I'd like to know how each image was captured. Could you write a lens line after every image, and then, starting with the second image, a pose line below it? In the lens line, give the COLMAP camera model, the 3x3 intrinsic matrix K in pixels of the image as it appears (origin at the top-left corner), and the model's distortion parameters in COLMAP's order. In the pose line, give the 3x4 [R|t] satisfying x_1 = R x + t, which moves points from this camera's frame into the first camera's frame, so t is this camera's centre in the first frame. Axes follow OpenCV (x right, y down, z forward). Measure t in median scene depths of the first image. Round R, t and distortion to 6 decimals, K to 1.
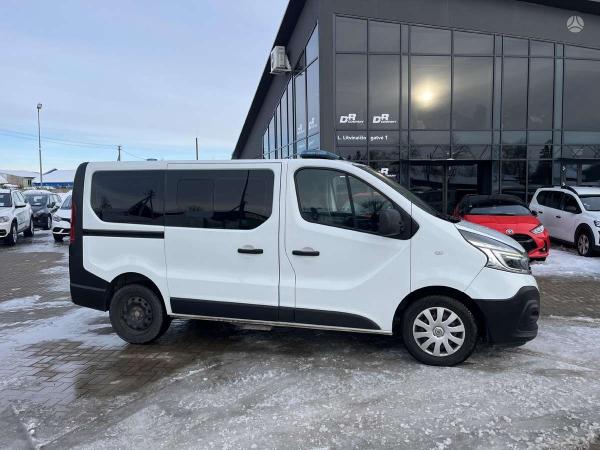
lens RADIAL K [[427.1, 0, 300.0], [0, 427.1, 225.0], [0, 0, 1]] dist [0.017351, -0.007817]
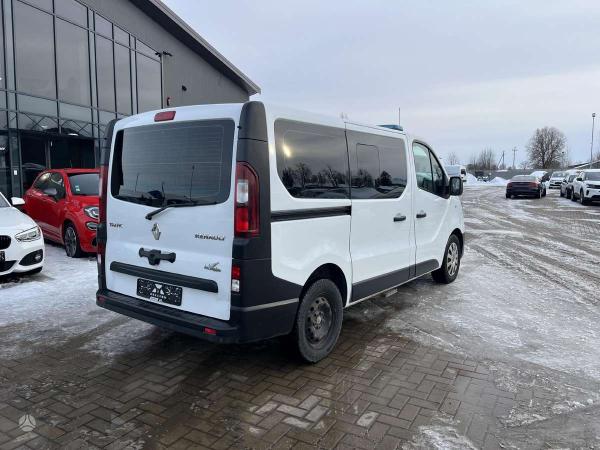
lens RADIAL K [[427.1, 0, 300.0], [0, 427.1, 225.0], [0, 0, 1]] dist [0.017351, -0.007817]
pose [[0.422776, -0.094097, 0.901336, -1.102841], [0.059870, 0.995322, 0.075827, -0.015626], [-0.904254, 0.021906, 0.426432, 0.745414]]
